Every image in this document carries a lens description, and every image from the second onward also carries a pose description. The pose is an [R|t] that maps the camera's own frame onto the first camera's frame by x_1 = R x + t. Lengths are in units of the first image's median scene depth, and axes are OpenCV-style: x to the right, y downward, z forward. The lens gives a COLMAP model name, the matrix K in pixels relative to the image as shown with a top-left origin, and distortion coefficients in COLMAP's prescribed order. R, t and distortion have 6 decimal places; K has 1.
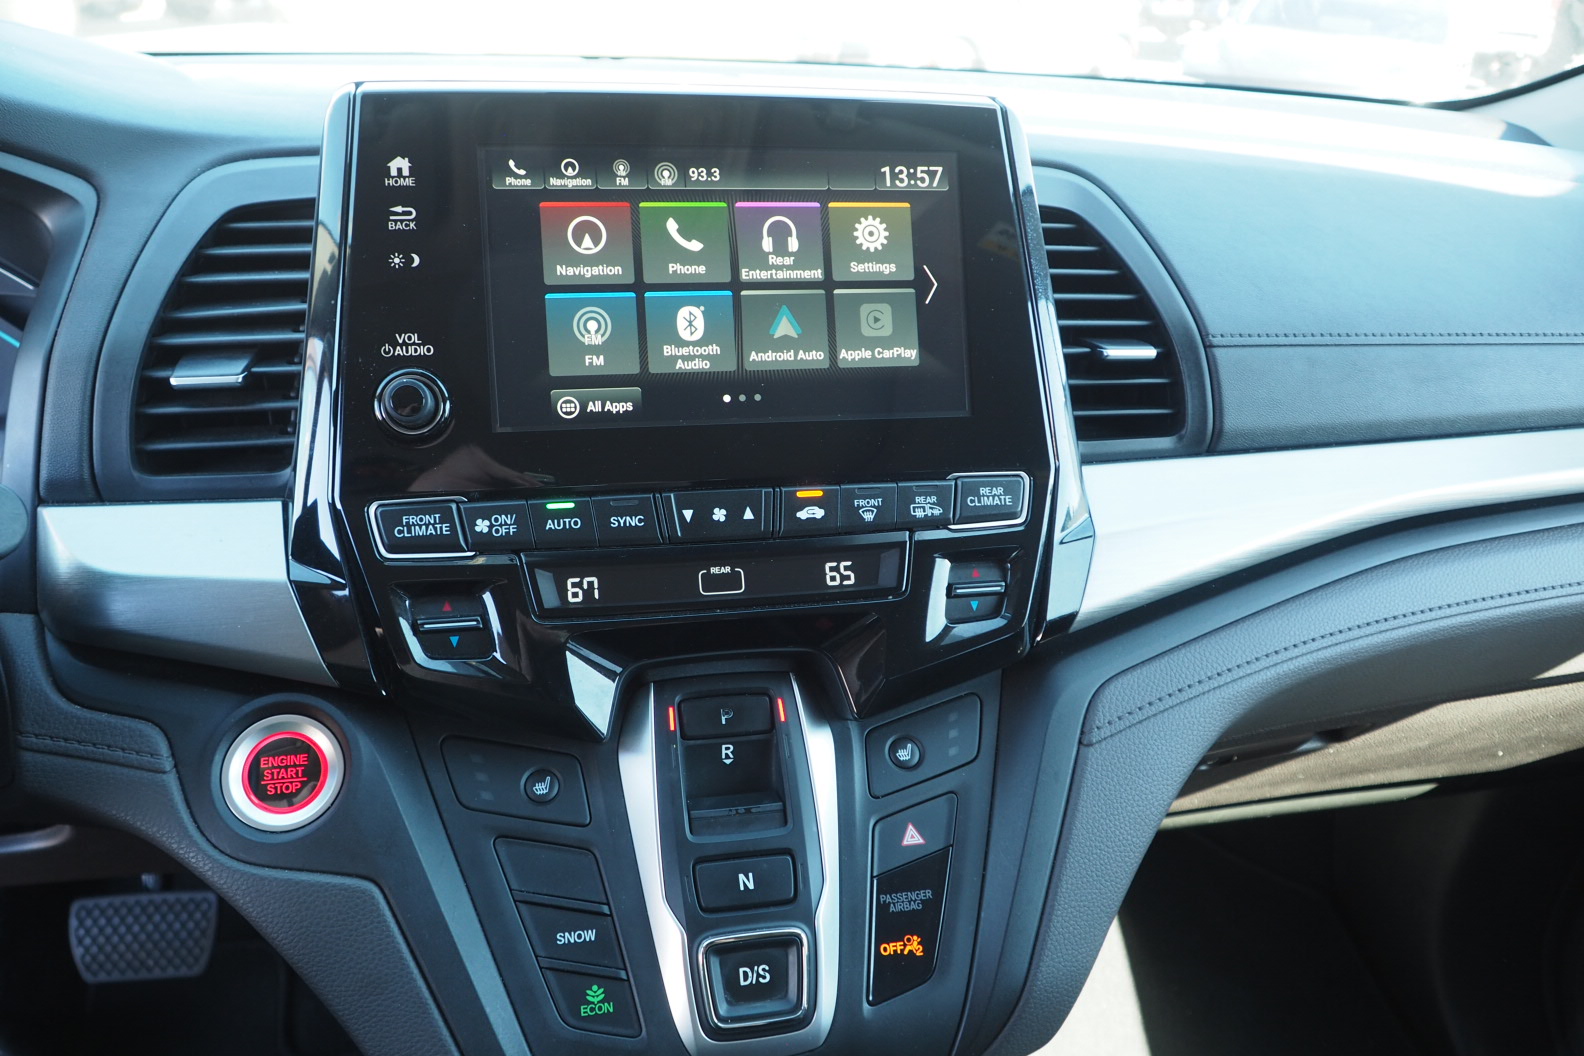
lens RADIAL K [[1120.3, 0, 792.0], [0, 1120.3, 528.0], [0, 0, 1]] dist [-0.036853, 0.002114]
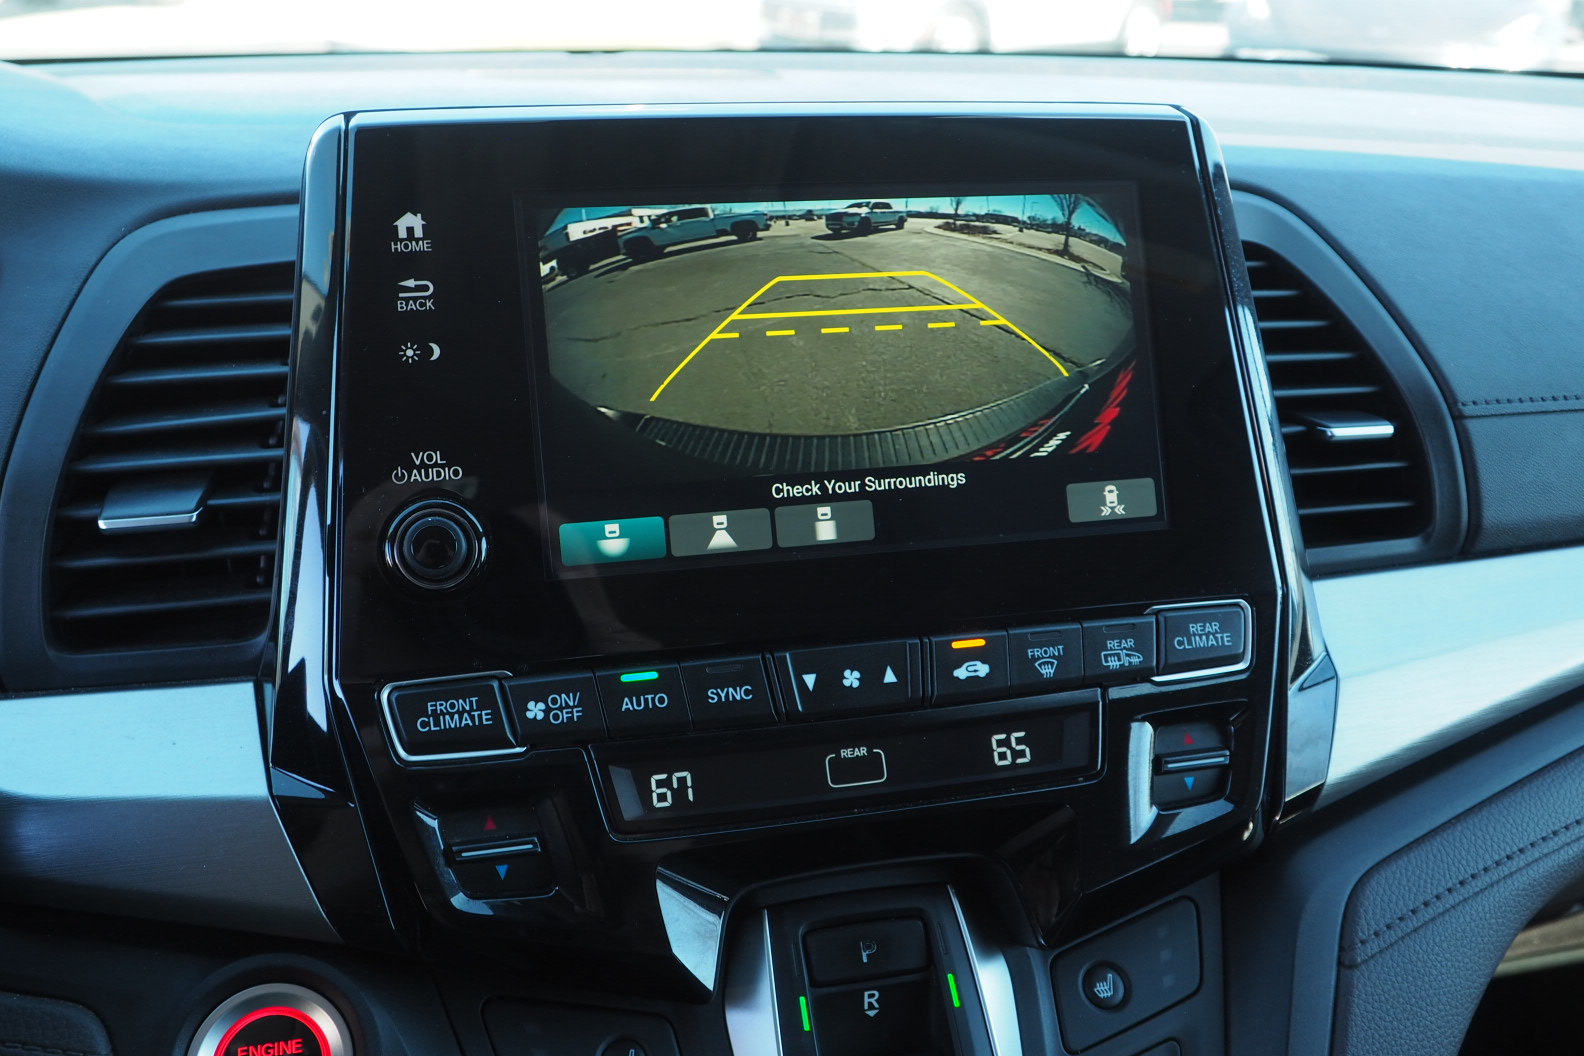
lens RADIAL K [[1339.0, 0, 792.0], [0, 1339.0, 528.0], [0, 0, 1]] dist [-0.024578, -0.003010]
pose [[0.999325, -0.033513, 0.015020, -0.112993], [0.034119, 0.998531, -0.042091, -0.074495], [-0.013587, 0.042575, 0.999001, 0.113703]]
